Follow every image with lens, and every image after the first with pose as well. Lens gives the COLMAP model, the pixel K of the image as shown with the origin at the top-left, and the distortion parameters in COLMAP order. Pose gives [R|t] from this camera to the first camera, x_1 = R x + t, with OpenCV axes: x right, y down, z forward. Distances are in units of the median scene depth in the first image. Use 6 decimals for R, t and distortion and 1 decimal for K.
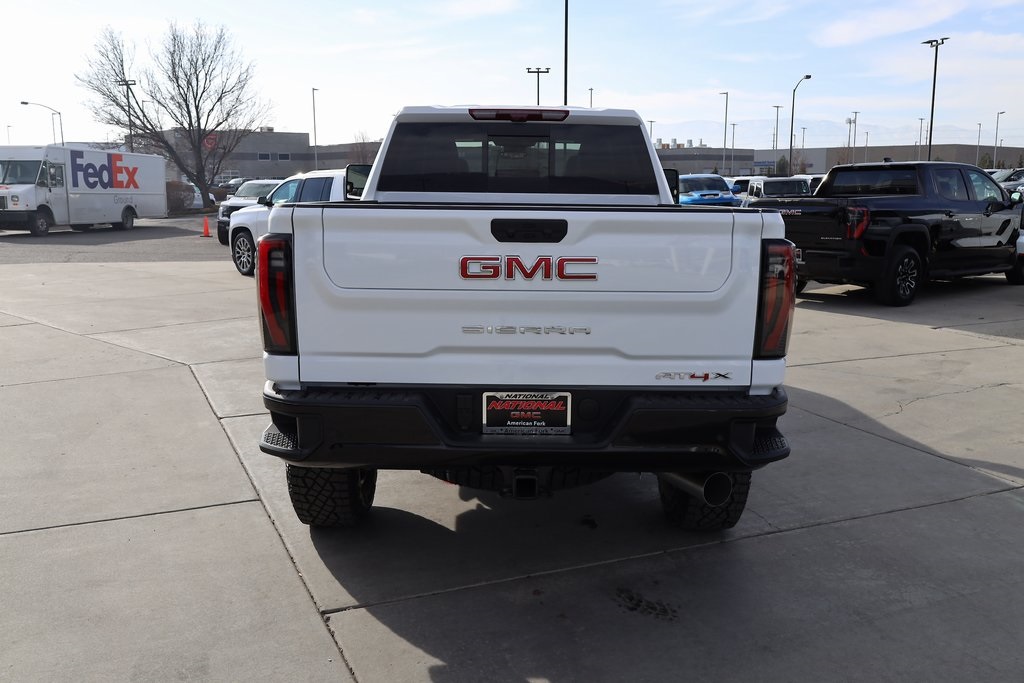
lens RADIAL K [[888.9, 0, 508.3], [0, 888.9, 349.0], [0, 0, 1]] dist [-0.006794, -0.004914]
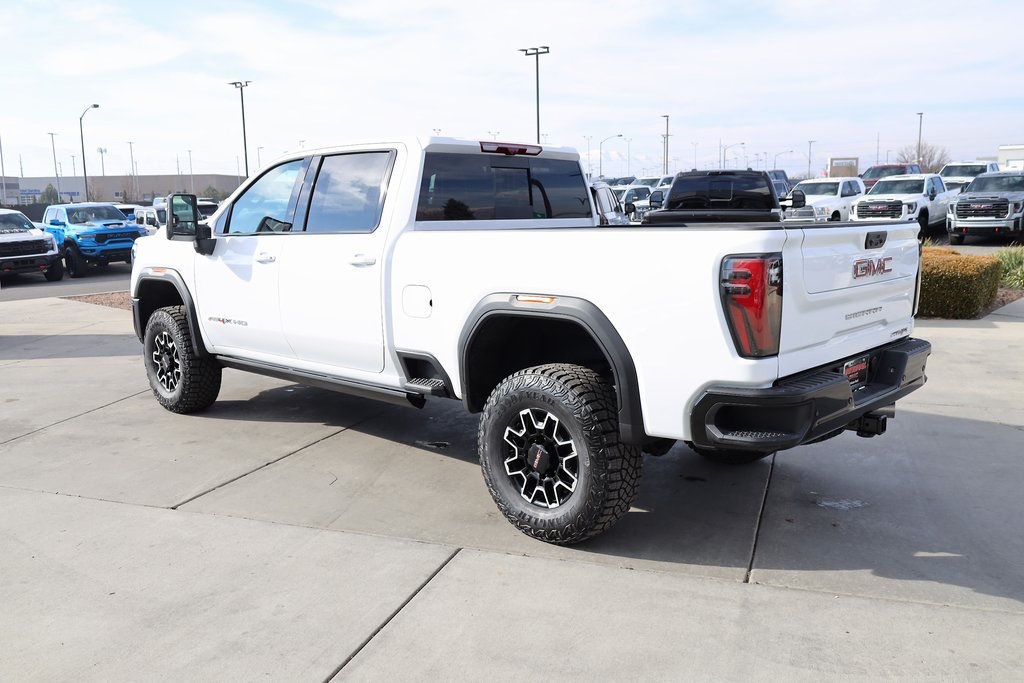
lens RADIAL K [[850.4, 0, 515.2], [0, 850.4, 336.6], [0, 0, 1]] dist [-0.004383, 0.004513]
pose [[0.682073, -0.123191, 0.720833, -0.776202], [0.149829, 0.988339, 0.027135, -0.060330], [-0.715770, 0.089494, 0.692577, 0.283725]]
